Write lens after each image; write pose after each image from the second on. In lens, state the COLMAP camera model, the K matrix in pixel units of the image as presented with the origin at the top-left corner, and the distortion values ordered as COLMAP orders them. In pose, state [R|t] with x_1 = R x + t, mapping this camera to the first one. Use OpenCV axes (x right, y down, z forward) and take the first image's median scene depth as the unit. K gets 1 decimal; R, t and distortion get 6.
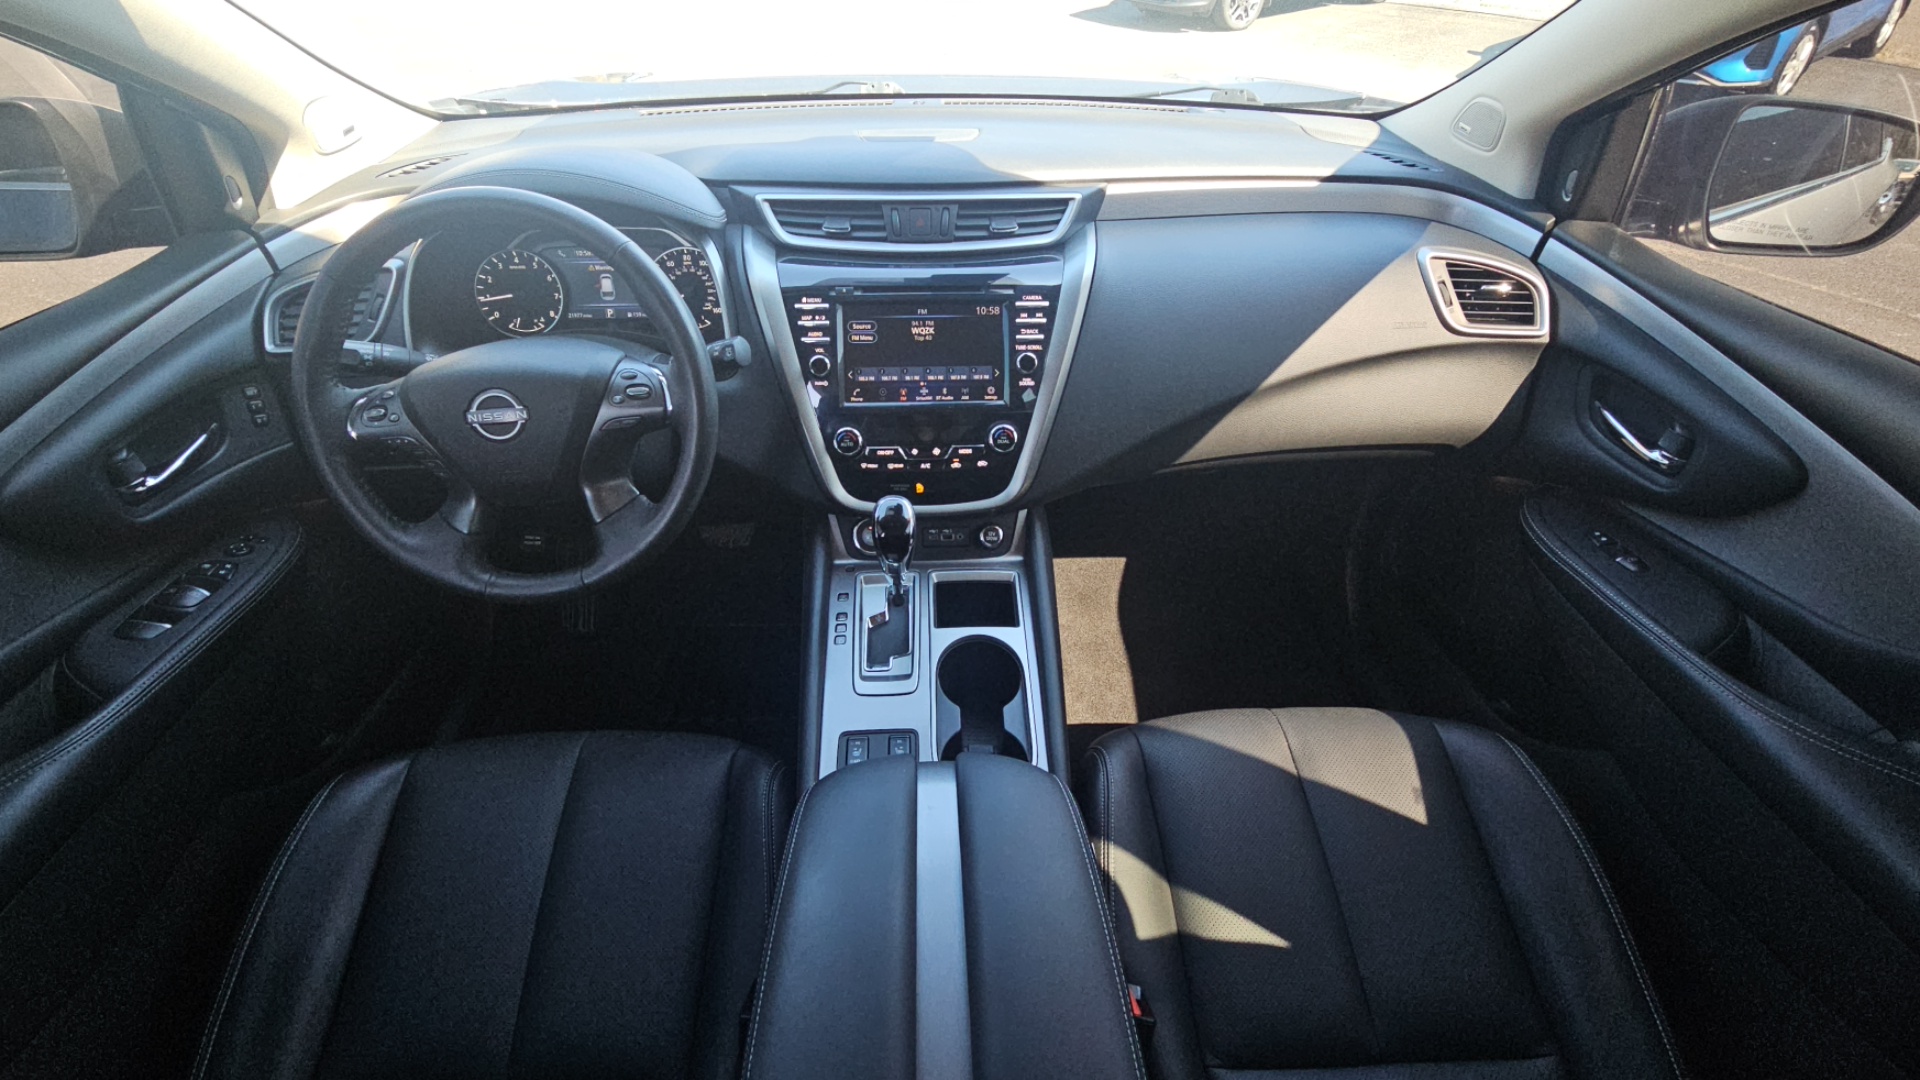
lens RADIAL K [[863.7, 0, 958.1], [0, 863.7, 539.9], [0, 0, 1]] dist [0.009484, -0.006409]
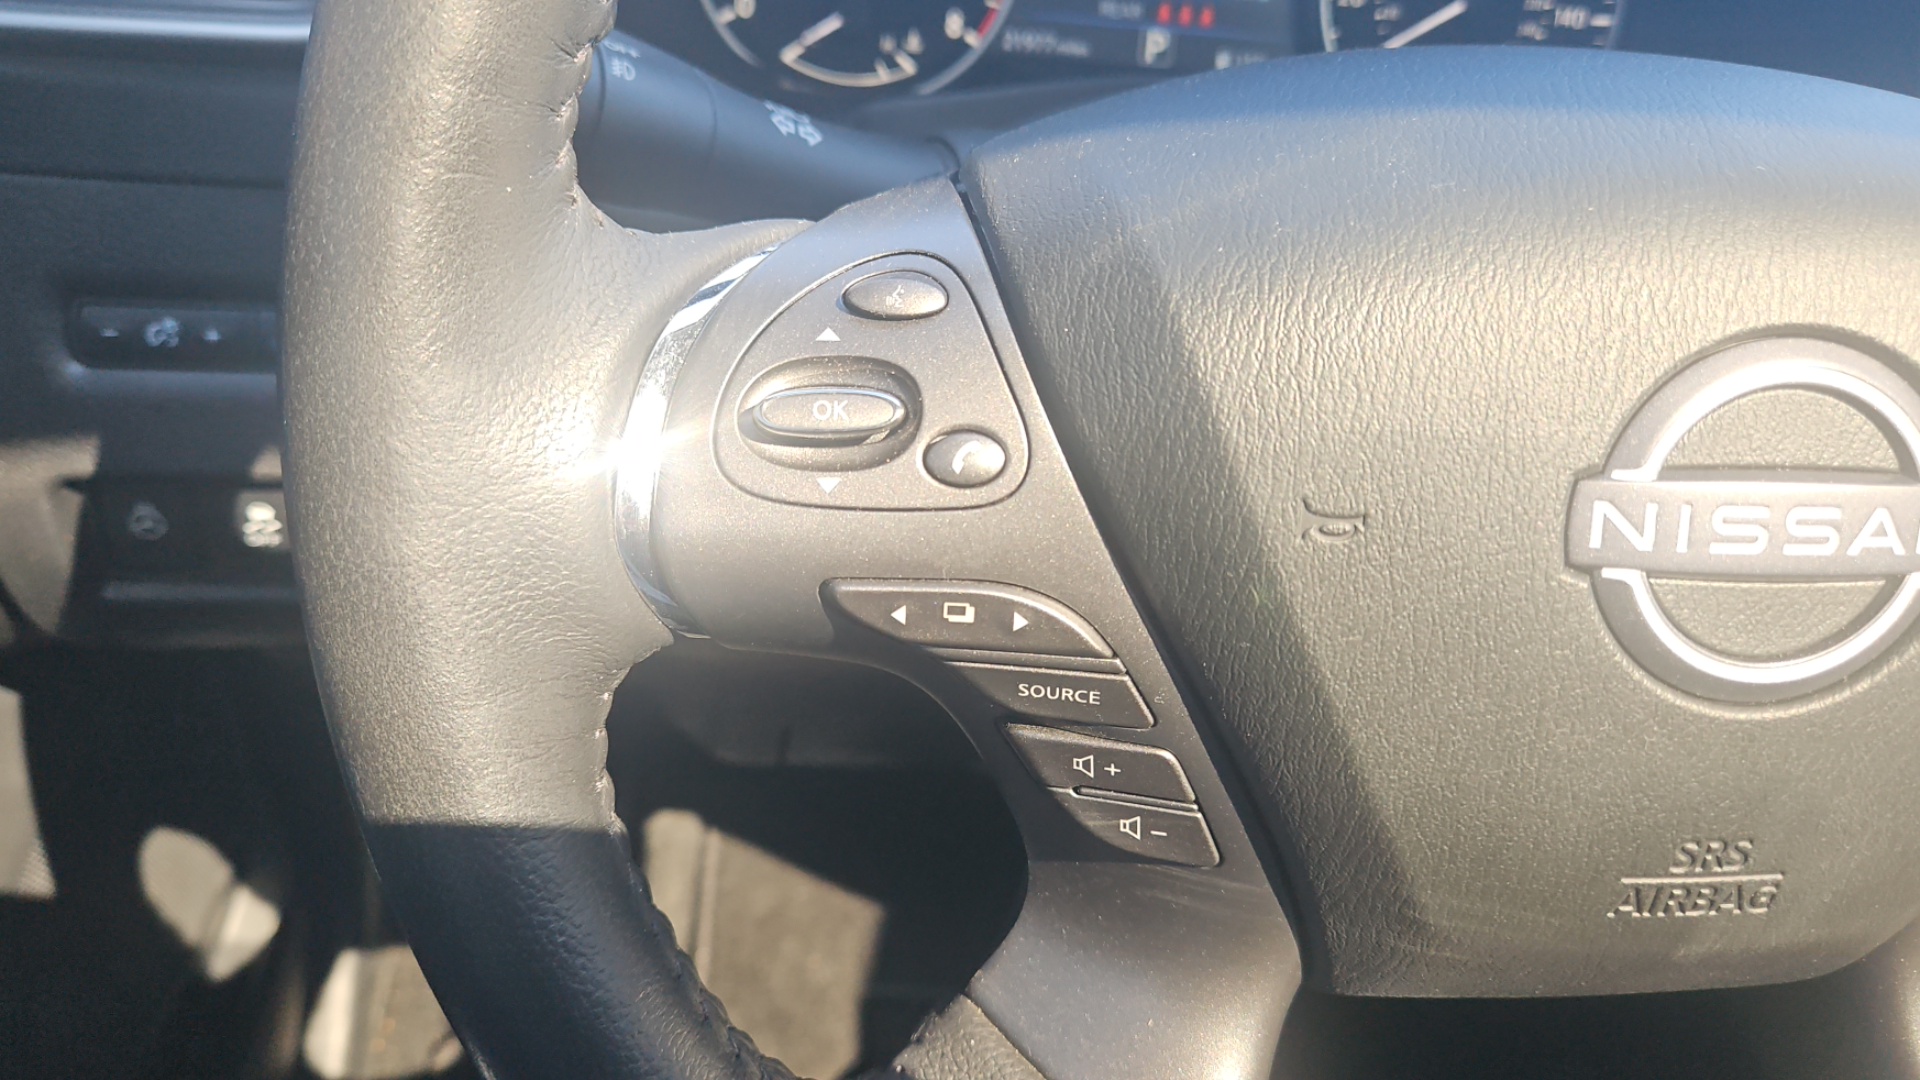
lens RADIAL K [[1453.7, 0, 1007.6], [0, 1453.7, 567.9], [0, 0, 1]] dist [0.033992, -0.036160]
pose [[0.991050, 0.062780, 0.117808, -0.555089], [-0.060985, 0.997962, -0.018781, -0.100707], [-0.118747, 0.011428, 0.992859, 0.629437]]
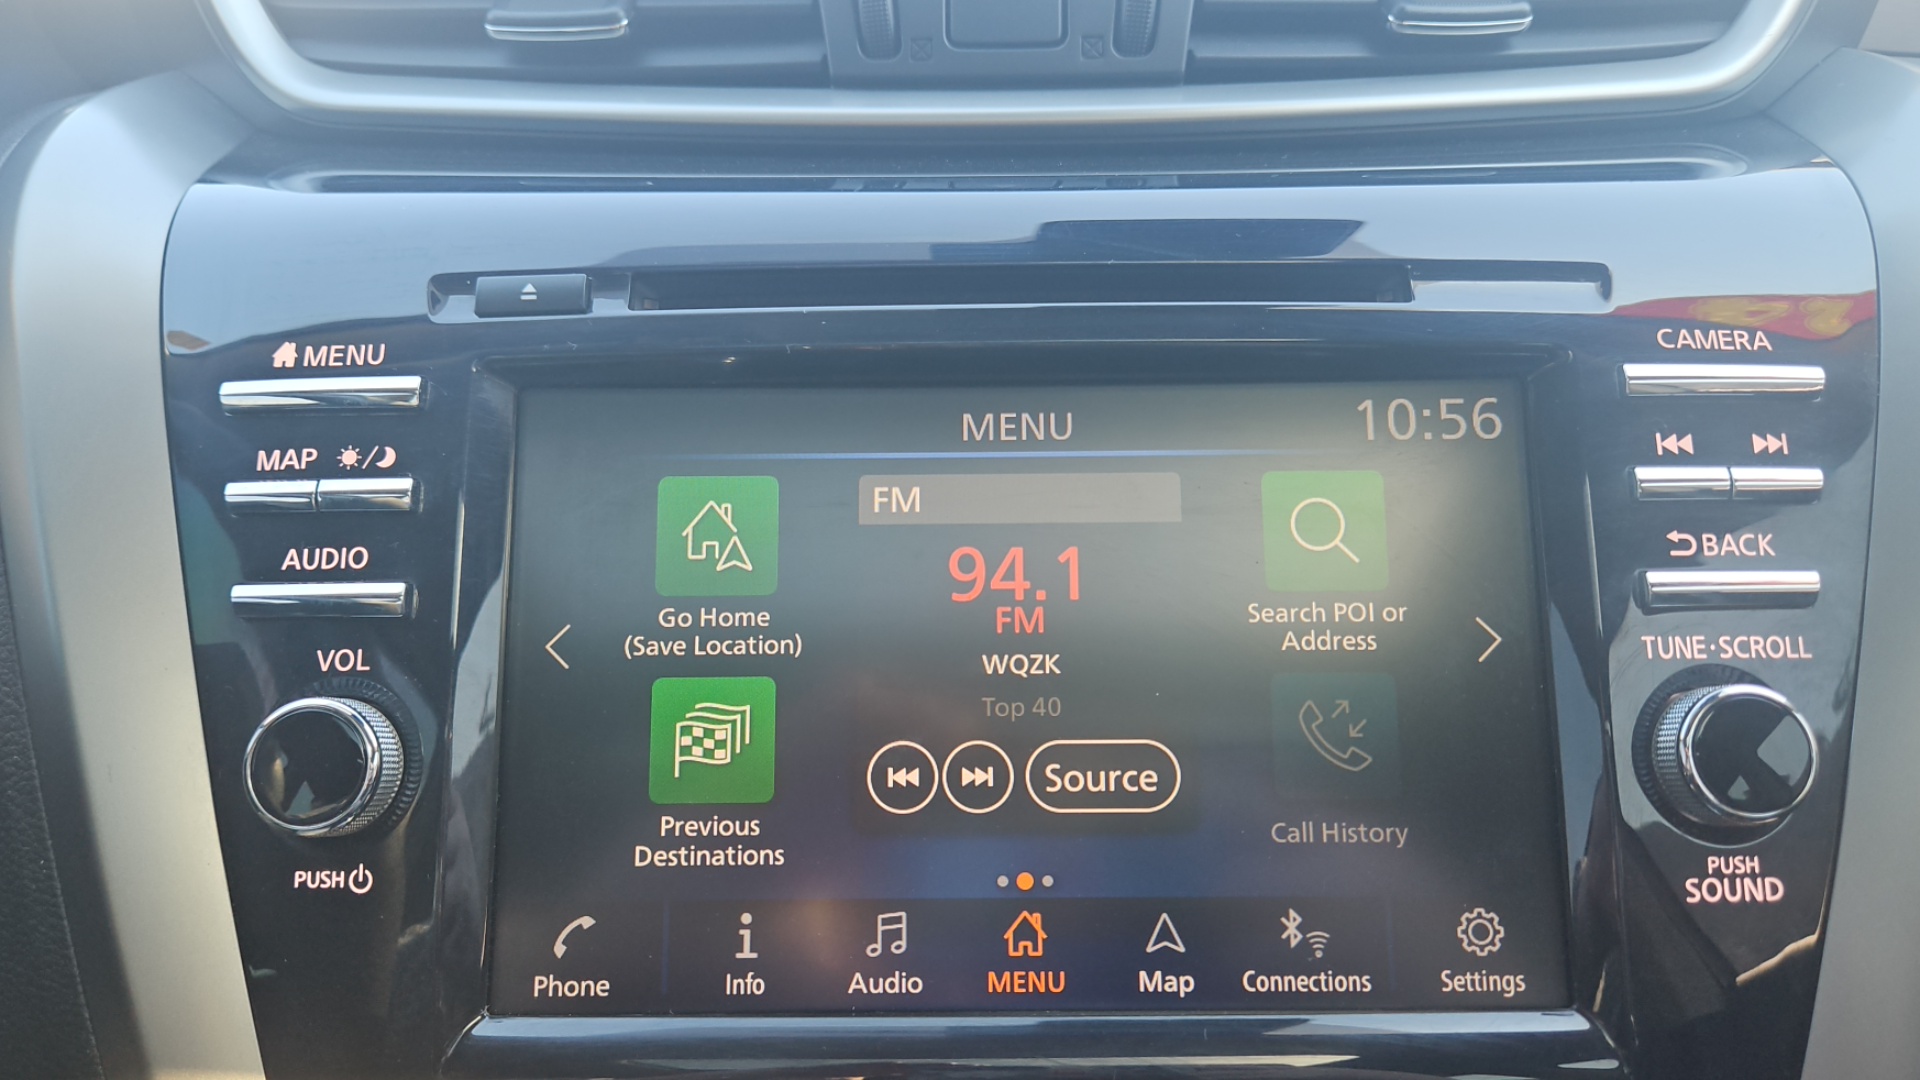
lens RADIAL K [[1453.7, 0, 957.8], [0, 1453.7, 542.3], [0, 0, 1]] dist [0.033992, -0.036160]
pose [[0.998543, -0.001271, -0.053940, -0.037393], [-0.015359, 0.951665, -0.306755, -0.158746], [0.051723, 0.307137, 0.950259, 0.739310]]
